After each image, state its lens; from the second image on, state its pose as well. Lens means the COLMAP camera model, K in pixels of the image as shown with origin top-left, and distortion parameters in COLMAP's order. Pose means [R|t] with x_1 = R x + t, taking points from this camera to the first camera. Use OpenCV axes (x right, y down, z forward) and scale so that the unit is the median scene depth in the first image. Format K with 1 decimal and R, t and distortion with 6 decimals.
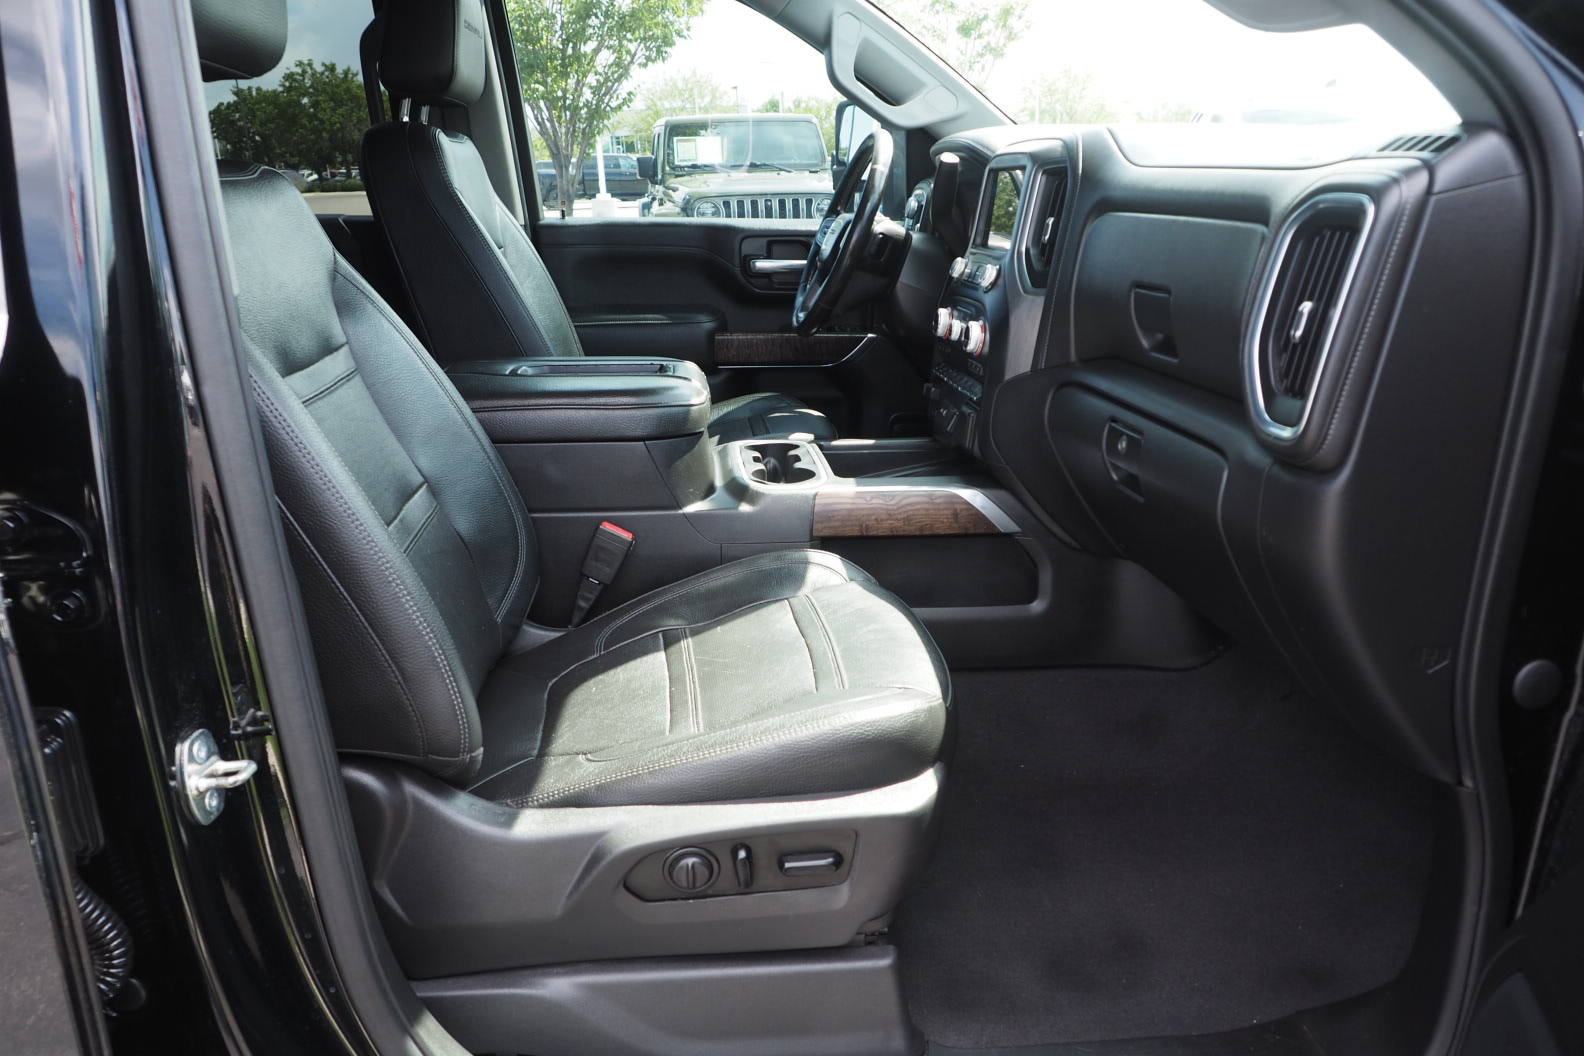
lens RADIAL K [[1118.1, 0, 792.0], [0, 1118.1, 528.0], [0, 0, 1]] dist [-0.009336, -0.003868]
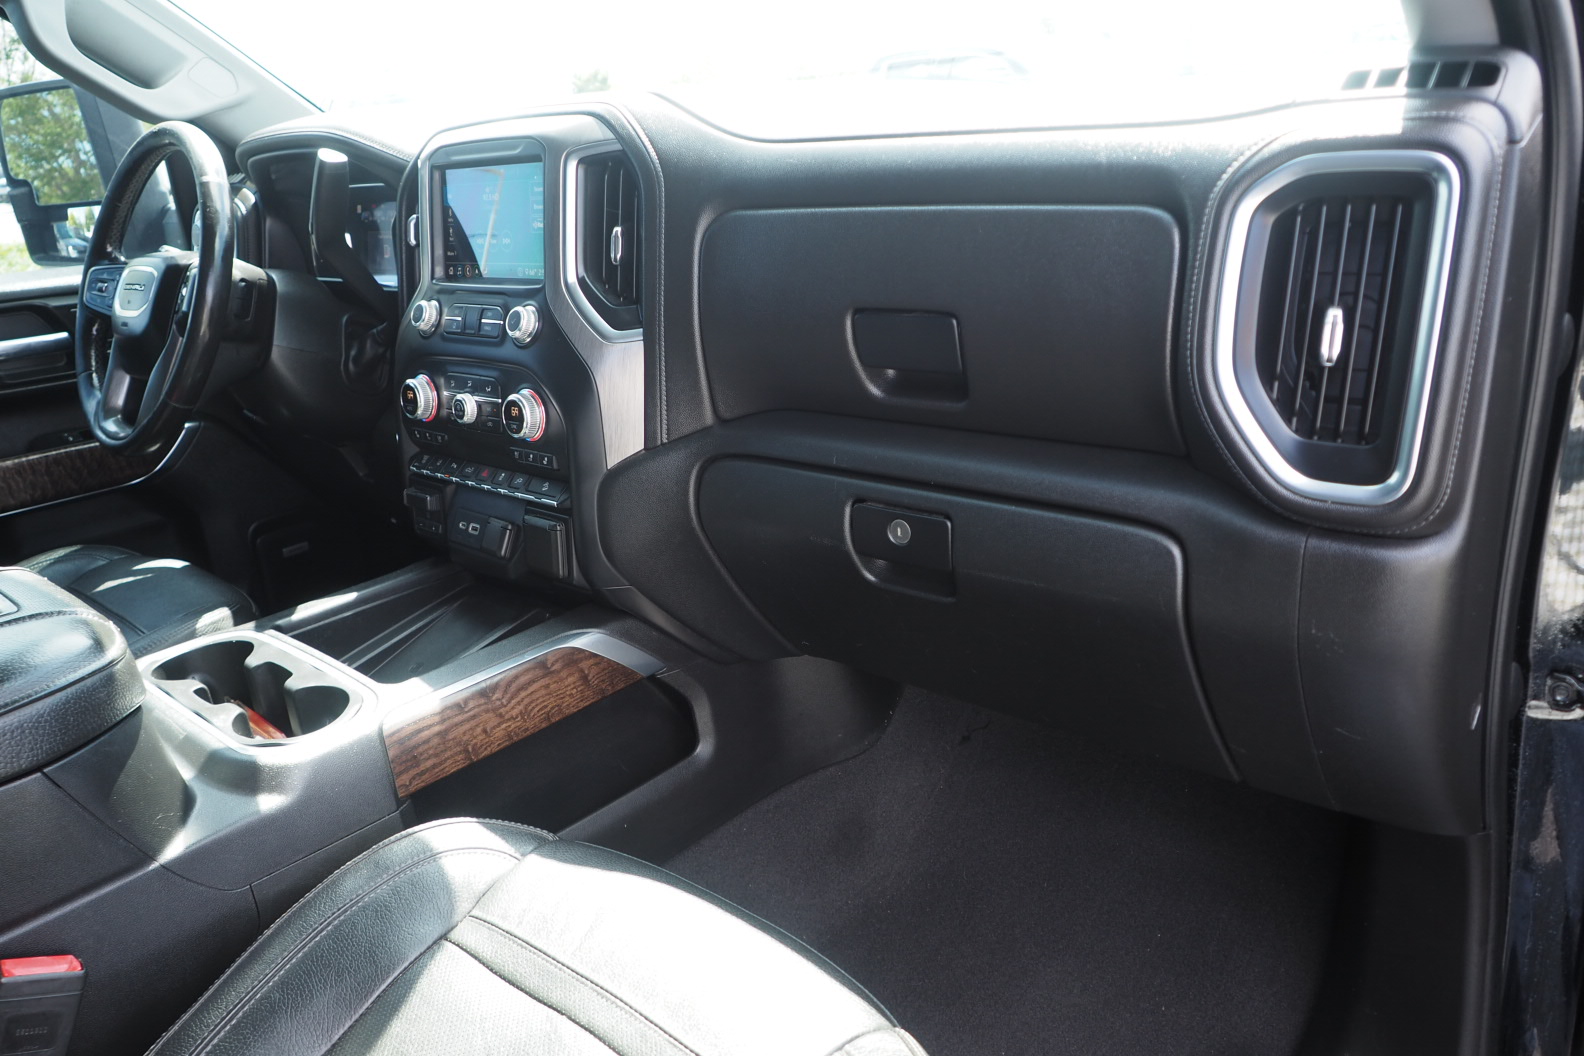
lens RADIAL K [[1118.1, 0, 792.0], [0, 1118.1, 528.0], [0, 0, 1]] dist [-0.009336, -0.003868]
pose [[0.744871, -0.272612, 0.608974, -0.144598], [0.267360, 0.958192, 0.101918, -0.132393], [-0.611298, 0.086900, 0.786615, 0.383525]]
